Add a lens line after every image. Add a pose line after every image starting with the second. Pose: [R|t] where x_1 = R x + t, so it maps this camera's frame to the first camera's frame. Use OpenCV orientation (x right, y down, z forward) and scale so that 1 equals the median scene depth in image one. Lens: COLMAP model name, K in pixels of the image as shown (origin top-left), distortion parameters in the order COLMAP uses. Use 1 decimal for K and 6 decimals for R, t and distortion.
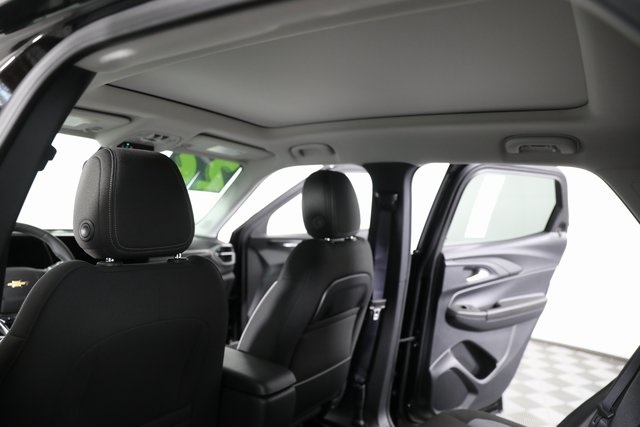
lens RADIAL K [[435.4, 0, 314.1], [0, 435.4, 218.0], [0, 0, 1]] dist [-0.098803, 0.060123]
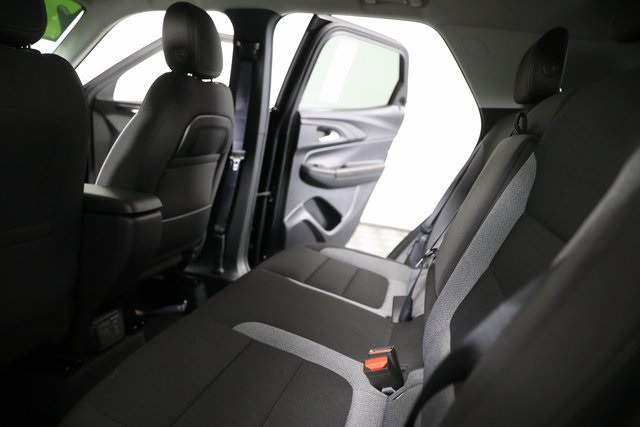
lens RADIAL K [[435.4, 0, 317.8], [0, 435.4, 212.2], [0, 0, 1]] dist [-0.098803, 0.060123]
pose [[0.937922, -0.024952, 0.345949, -0.031373], [-0.046073, 0.979607, 0.195568, 0.114923], [-0.343774, -0.199367, 0.917645, -0.036475]]
